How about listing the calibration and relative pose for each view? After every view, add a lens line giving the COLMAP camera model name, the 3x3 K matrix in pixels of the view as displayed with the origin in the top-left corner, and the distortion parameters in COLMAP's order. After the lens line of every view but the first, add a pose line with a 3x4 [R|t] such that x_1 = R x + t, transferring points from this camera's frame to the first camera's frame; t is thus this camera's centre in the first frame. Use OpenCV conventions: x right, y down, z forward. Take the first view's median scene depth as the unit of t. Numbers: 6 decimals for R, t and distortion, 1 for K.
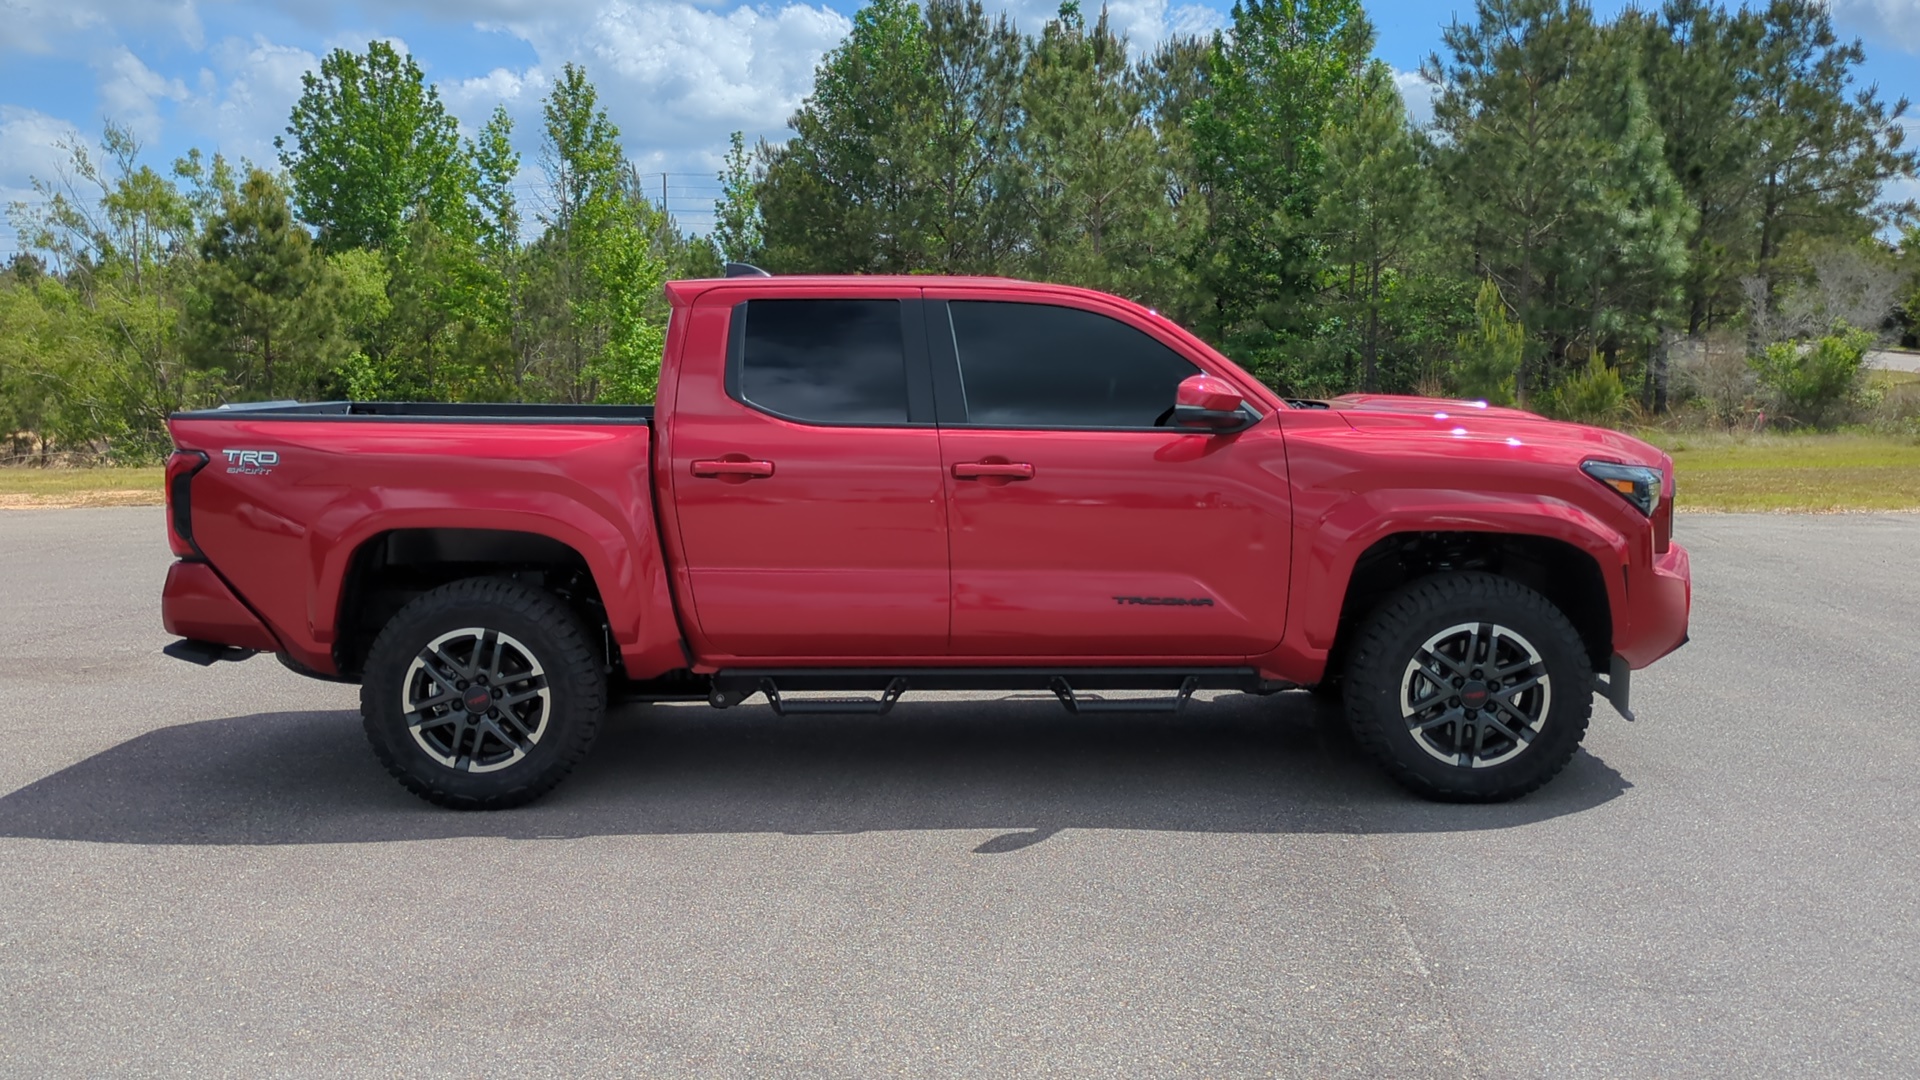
lens RADIAL K [[1680.1, 0, 954.8], [0, 1680.1, 542.3], [0, 0, 1]] dist [0.037134, -0.008357]
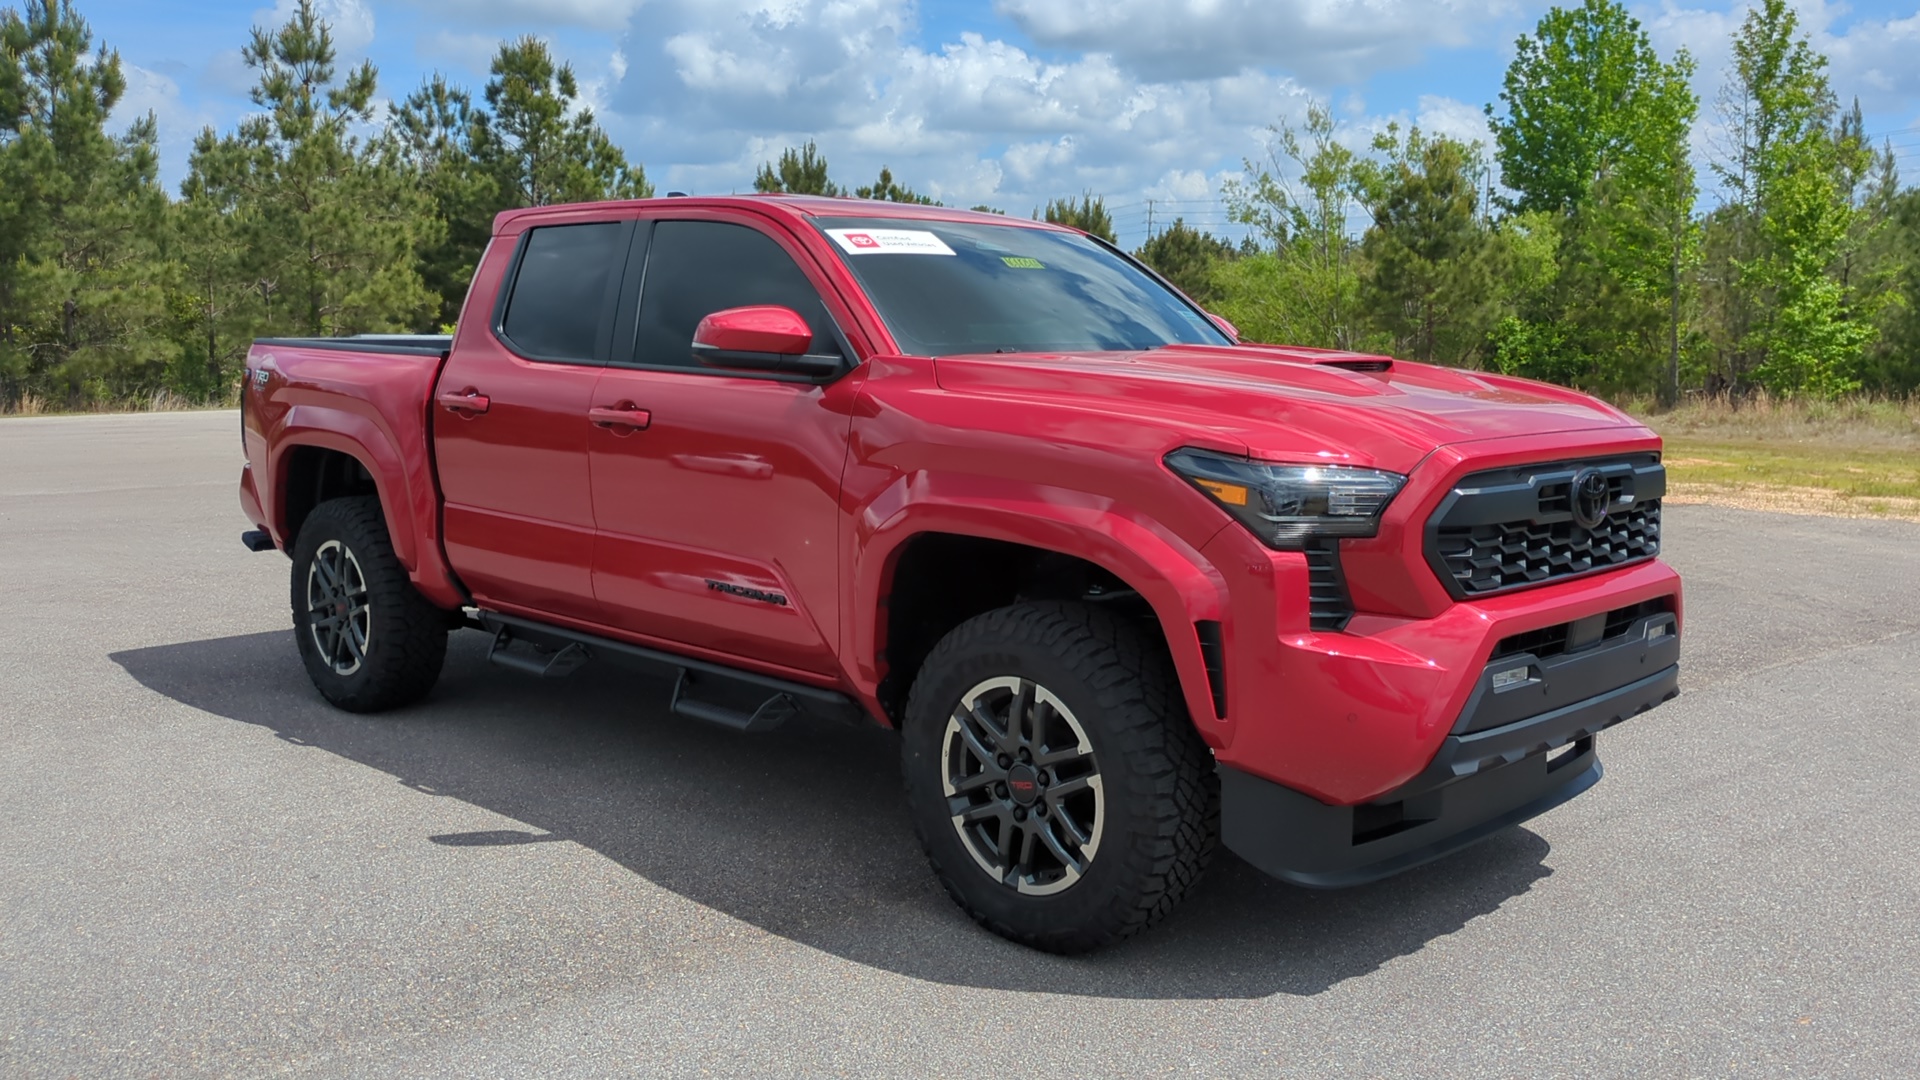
lens RADIAL K [[1680.1, 0, 960.5], [0, 1680.1, 526.0], [0, 0, 1]] dist [0.037134, -0.008357]
pose [[0.713896, 0.091367, -0.694266, 0.112401], [-0.085674, 0.995399, 0.042901, -0.005883], [0.694991, 0.028854, 0.718439, 0.074826]]
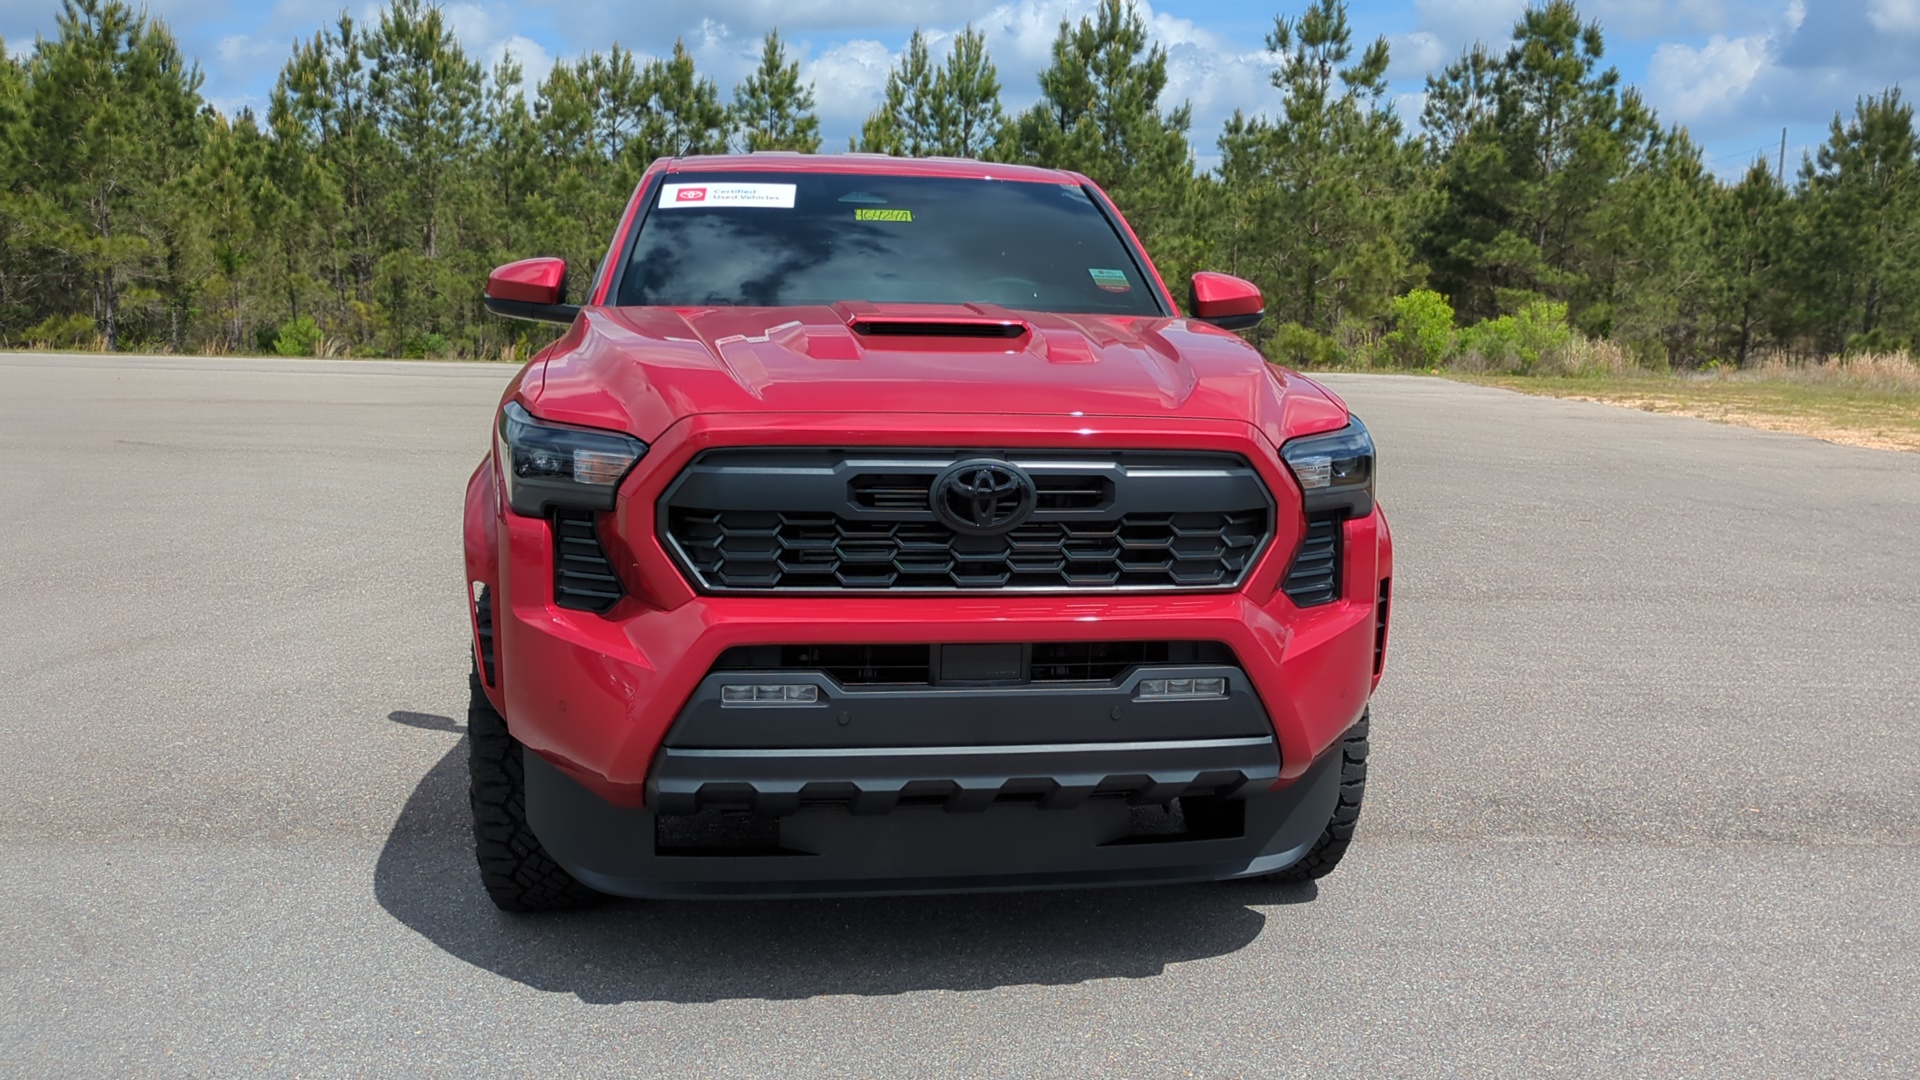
lens RADIAL K [[1680.1, 0, 954.7], [0, 1680.1, 539.8], [0, 0, 1]] dist [0.037134, -0.008357]
pose [[0.145371, 0.155077, -0.977148, 0.117723], [-0.129291, 0.982148, 0.136636, -0.007302], [0.980893, 0.106473, 0.162825, 0.087597]]
